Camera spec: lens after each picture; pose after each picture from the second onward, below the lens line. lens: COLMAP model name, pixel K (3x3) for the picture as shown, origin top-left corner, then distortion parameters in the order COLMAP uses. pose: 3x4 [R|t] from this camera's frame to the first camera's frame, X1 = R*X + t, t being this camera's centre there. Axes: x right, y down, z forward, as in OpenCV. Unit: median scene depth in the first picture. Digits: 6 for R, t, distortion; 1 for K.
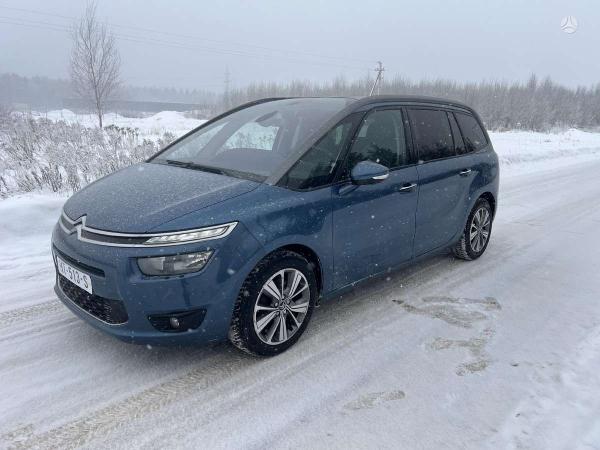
lens RADIAL K [[454.9, 0, 296.7], [0, 454.9, 222.9], [0, 0, 1]] dist [0.038226, -0.053155]
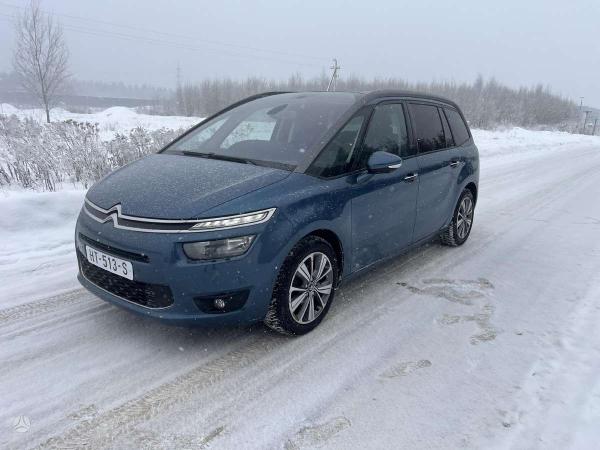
lens RADIAL K [[454.9, 0, 297.5], [0, 454.9, 225.5], [0, 0, 1]] dist [0.038226, -0.053155]
pose [[0.994936, -0.016272, 0.099185, -0.154581], [0.015141, 0.999812, 0.012139, 0.022870], [-0.099364, -0.010576, 0.994995, -0.047469]]
